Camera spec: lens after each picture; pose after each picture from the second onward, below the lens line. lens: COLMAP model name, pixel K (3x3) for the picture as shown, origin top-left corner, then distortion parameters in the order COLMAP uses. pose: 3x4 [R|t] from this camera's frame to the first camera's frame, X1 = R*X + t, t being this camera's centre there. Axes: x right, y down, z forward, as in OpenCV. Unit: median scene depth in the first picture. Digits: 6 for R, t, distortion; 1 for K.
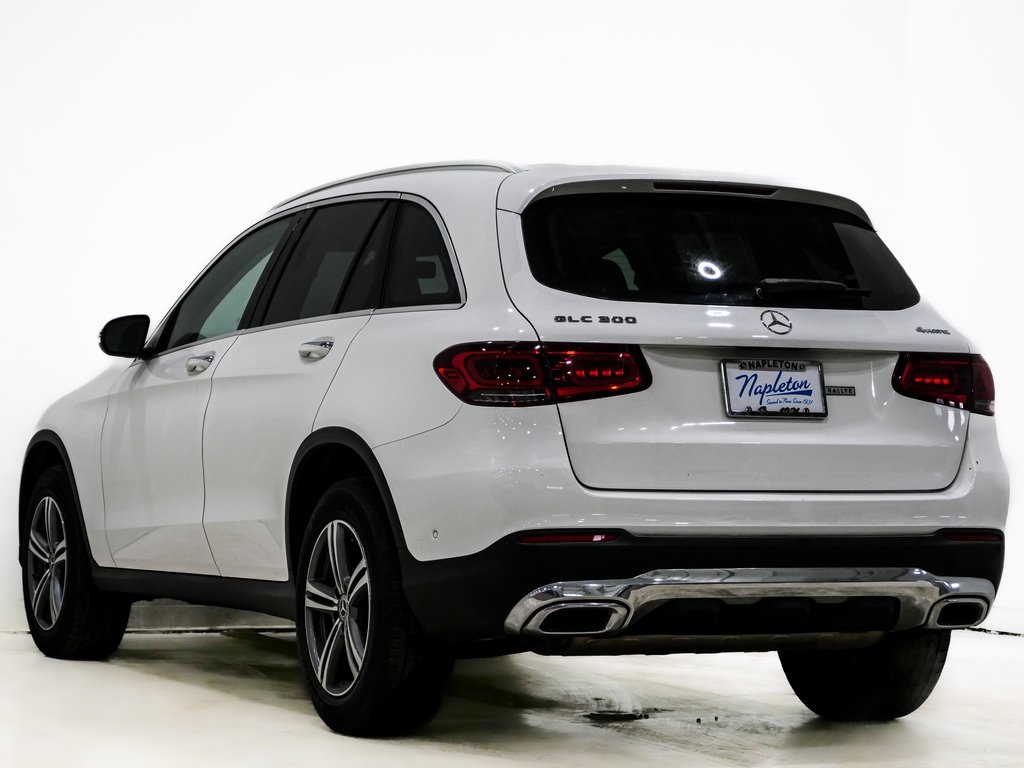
lens RADIAL K [[2947.8, 0, 509.5], [0, 2947.8, 380.9], [0, 0, 1]] dist [0.060558, 0.000000]
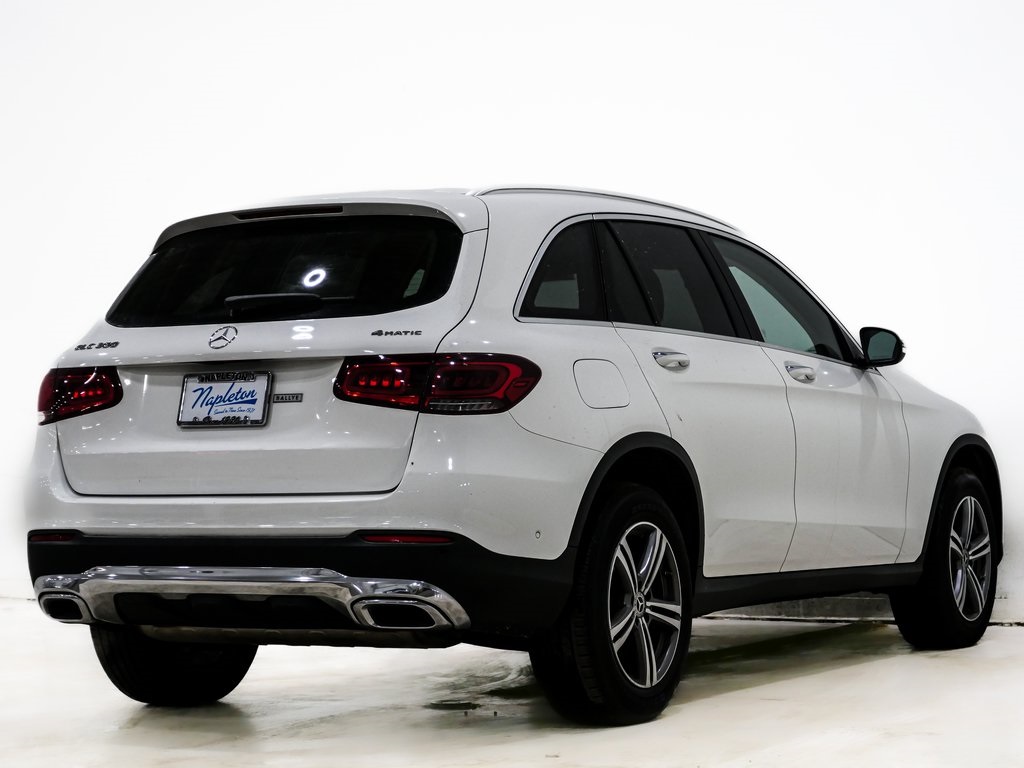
lens RADIAL K [[2615.9, 0, 510.8], [0, 2615.9, 384.4], [0, 0, 1]] dist [-0.003485, 0.000000]
pose [[0.575411, -0.042291, -0.816771, 0.925580], [0.040893, 0.998901, -0.022912, 0.023289], [0.816842, -0.020217, 0.576507, 0.536709]]
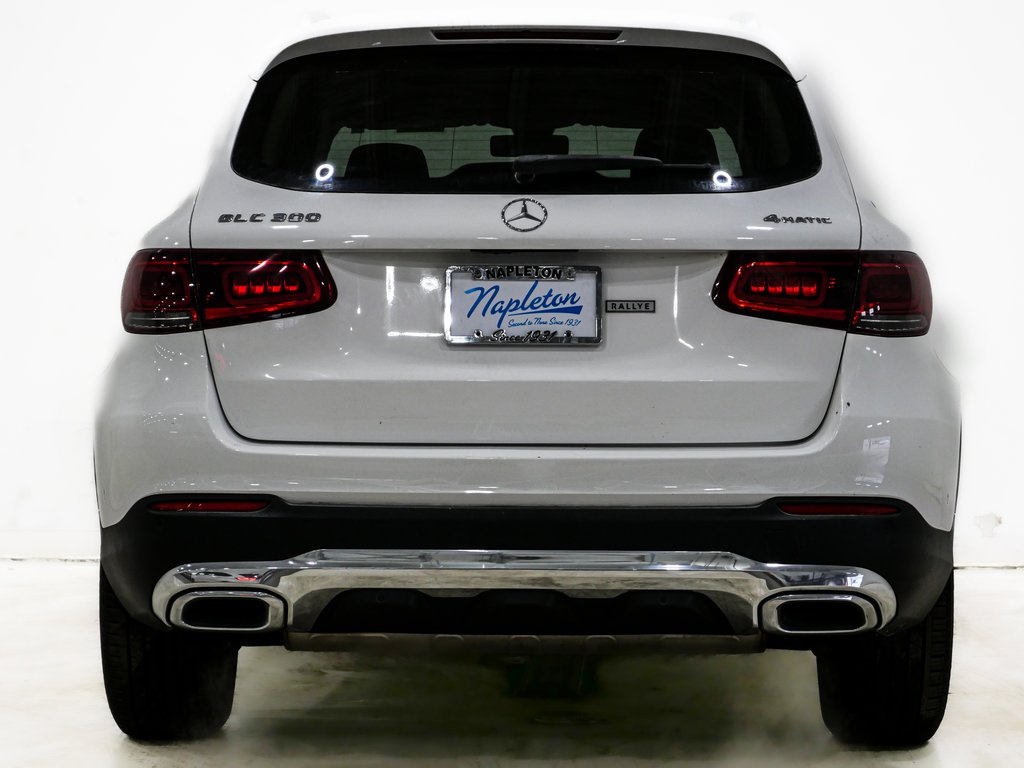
lens RADIAL K [[2947.8, 0, 515.5], [0, 2947.8, 386.6], [0, 0, 1]] dist [0.060558, 0.000000]
pose [[0.893954, 0.003438, -0.448145, 0.417930], [0.017397, 0.998951, 0.042366, -0.008296], [0.447821, -0.045669, 0.892956, 0.340150]]
